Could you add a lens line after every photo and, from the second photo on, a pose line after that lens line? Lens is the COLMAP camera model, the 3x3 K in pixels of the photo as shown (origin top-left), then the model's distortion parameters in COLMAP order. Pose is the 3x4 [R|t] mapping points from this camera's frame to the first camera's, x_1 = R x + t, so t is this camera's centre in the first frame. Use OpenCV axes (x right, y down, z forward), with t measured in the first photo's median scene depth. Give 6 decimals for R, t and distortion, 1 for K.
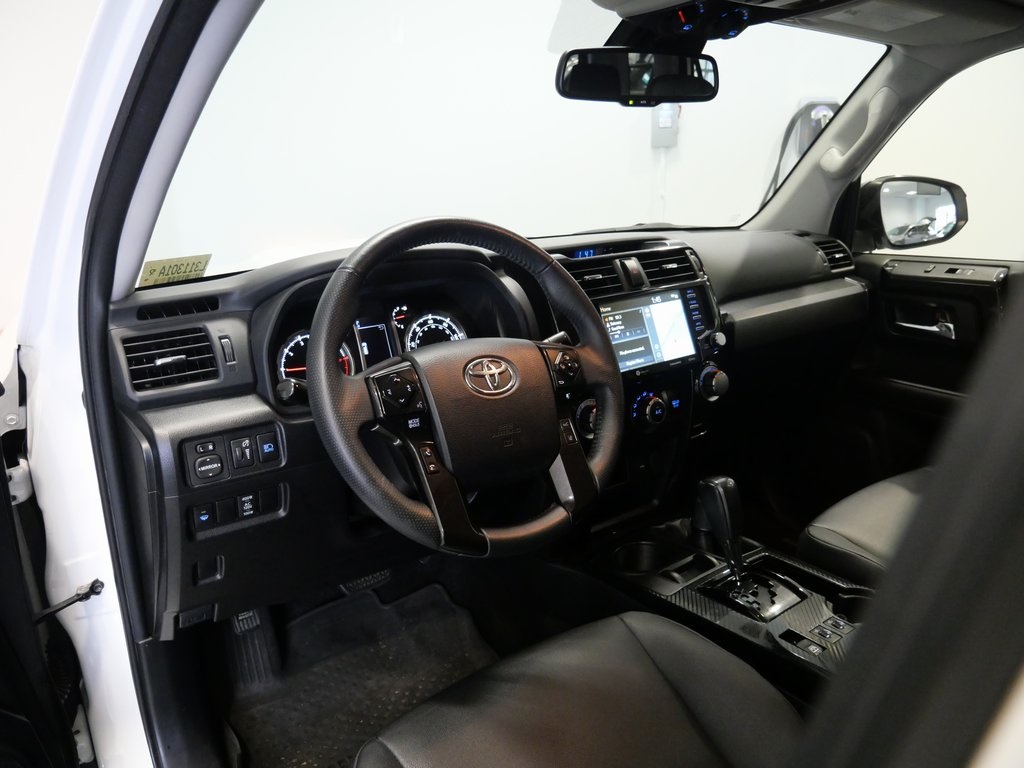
lens RADIAL K [[757.5, 0, 517.0], [0, 757.5, 383.0], [0, 0, 1]] dist [-0.033873, 0.003945]
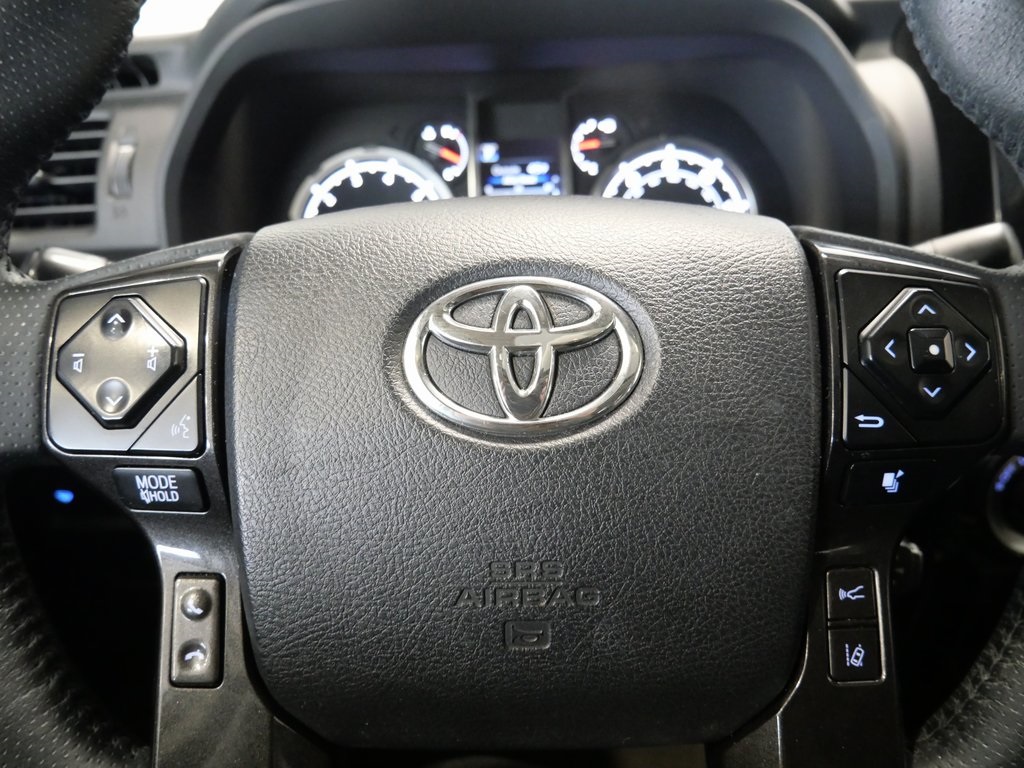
lens RADIAL K [[742.1, 0, 547.7], [0, 742.1, 399.2], [0, 0, 1]] dist [-0.064513, -0.001155]
pose [[0.835195, 0.233209, -0.498059, 0.066323], [-0.138142, 0.965564, 0.220462, -0.034937], [0.532321, -0.115326, 0.838650, 0.591102]]
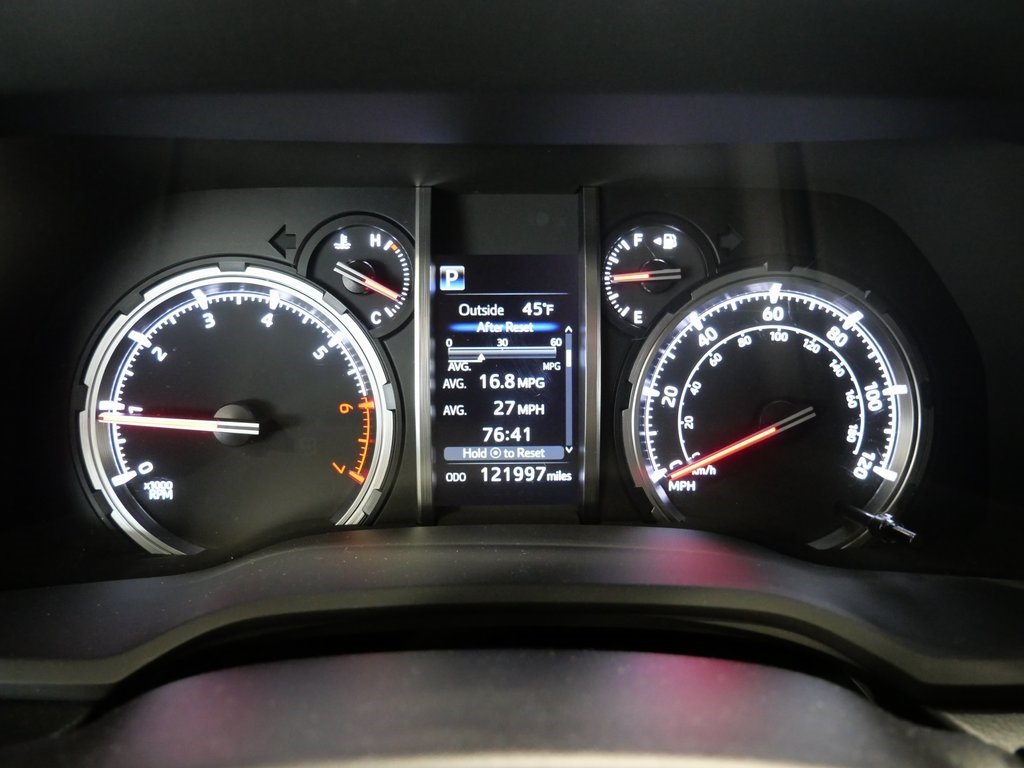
lens RADIAL K [[757.5, 0, 519.8], [0, 757.5, 386.3], [0, 0, 1]] dist [-0.033873, 0.003945]
pose [[0.818328, 0.235007, -0.524511, -0.048540], [-0.181695, 0.971562, 0.151833, -0.079477], [0.545277, -0.028948, 0.837756, 0.746873]]
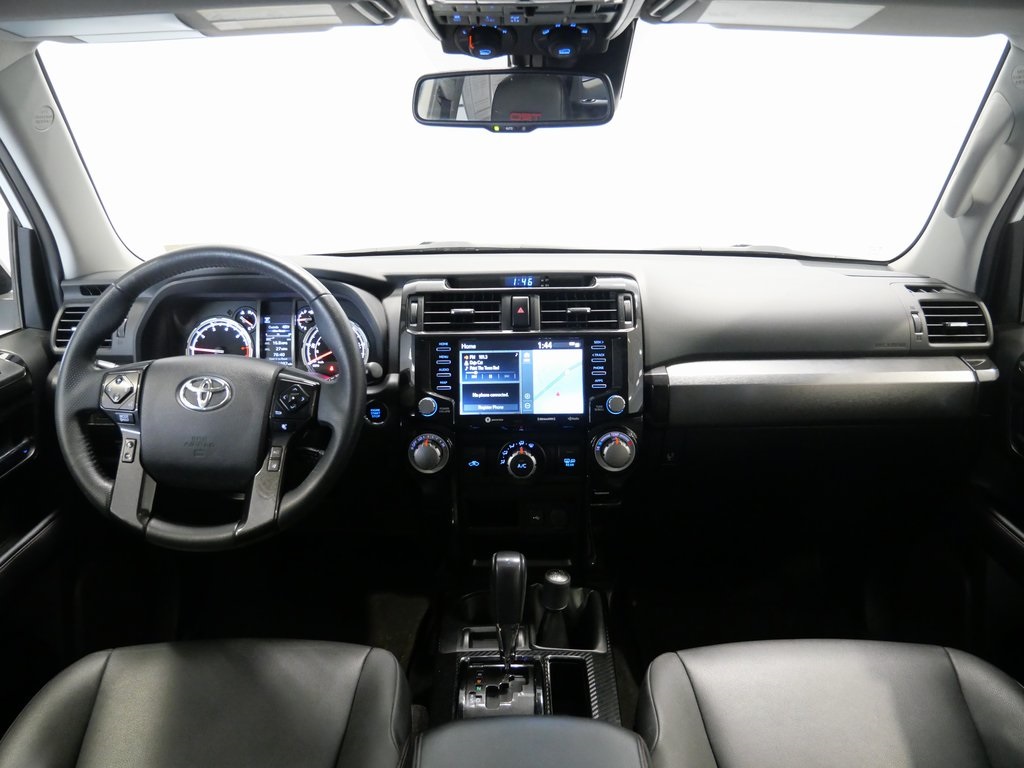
lens RADIAL K [[757.5, 0, 508.8], [0, 757.5, 392.2], [0, 0, 1]] dist [-0.033873, 0.003945]
pose [[0.802355, 0.220537, -0.554608, 0.696229], [-0.179155, 0.975371, 0.128667, -0.172426], [0.569324, -0.003876, 0.822104, 0.247781]]
